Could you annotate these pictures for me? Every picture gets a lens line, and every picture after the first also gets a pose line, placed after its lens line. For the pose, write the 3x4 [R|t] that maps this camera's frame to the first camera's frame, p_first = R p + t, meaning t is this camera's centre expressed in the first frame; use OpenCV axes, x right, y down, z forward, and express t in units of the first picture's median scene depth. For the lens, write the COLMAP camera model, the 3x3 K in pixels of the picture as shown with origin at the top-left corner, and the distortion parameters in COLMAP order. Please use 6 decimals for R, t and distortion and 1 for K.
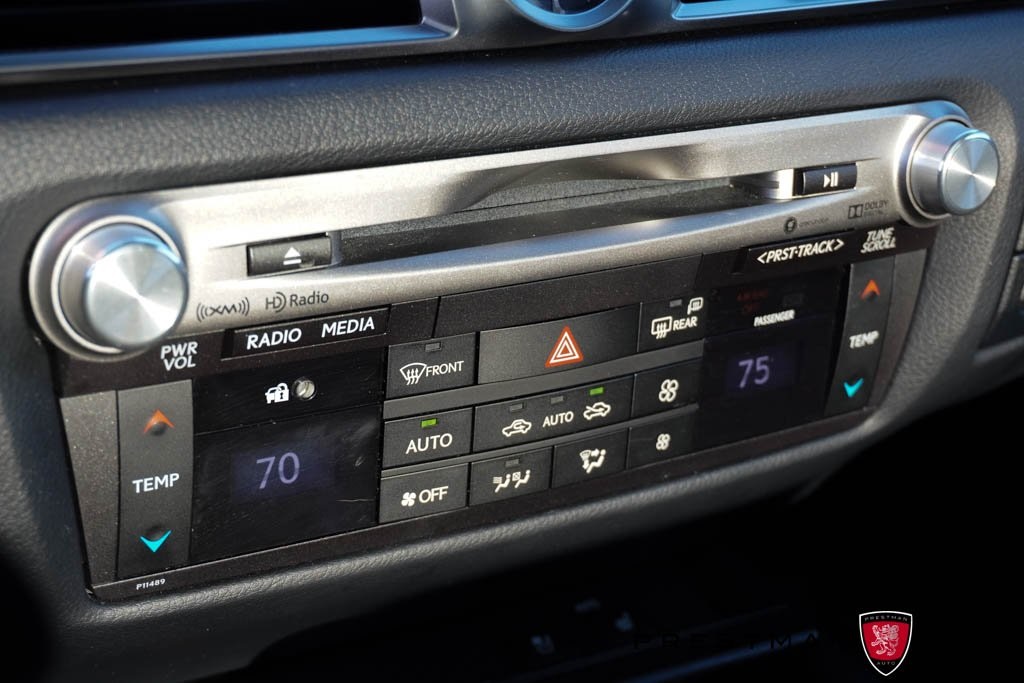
lens RADIAL K [[1894.1, 0, 513.1], [0, 1894.1, 340.8], [0, 0, 1]] dist [-0.054149, 0.000000]
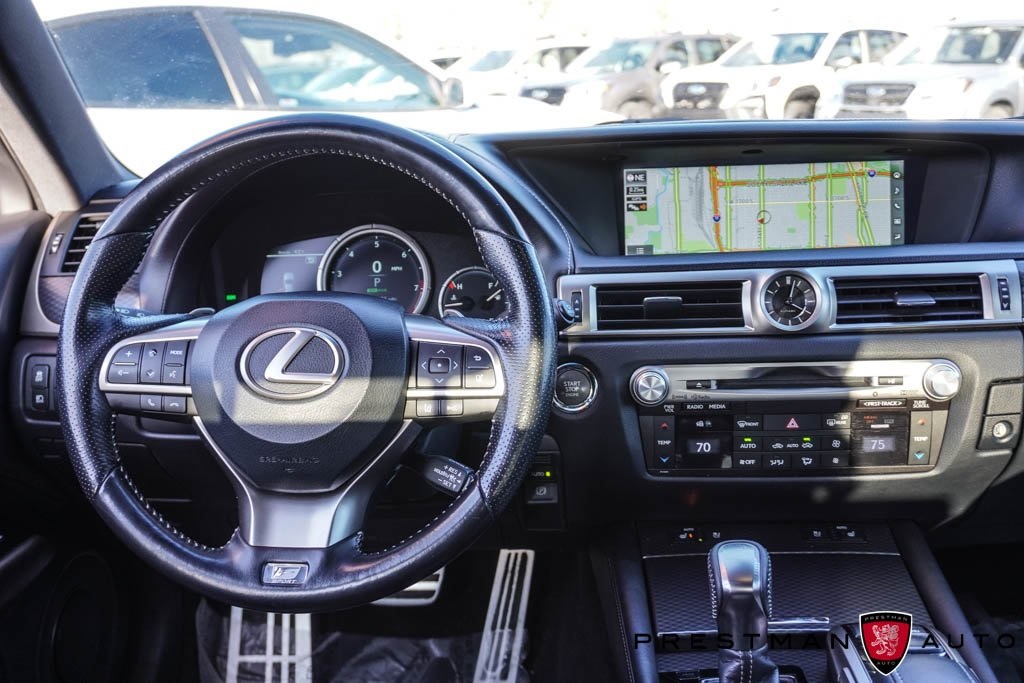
lens RADIAL K [[1104.6, 0, 513.4], [0, 1104.6, 341.2], [0, 0, 1]] dist [0.000201, 0.000000]
pose [[0.798506, 0.036095, -0.600904, 0.779858], [-0.138436, 0.982458, -0.124944, 0.168647], [0.585853, 0.182955, 0.789496, -0.844012]]
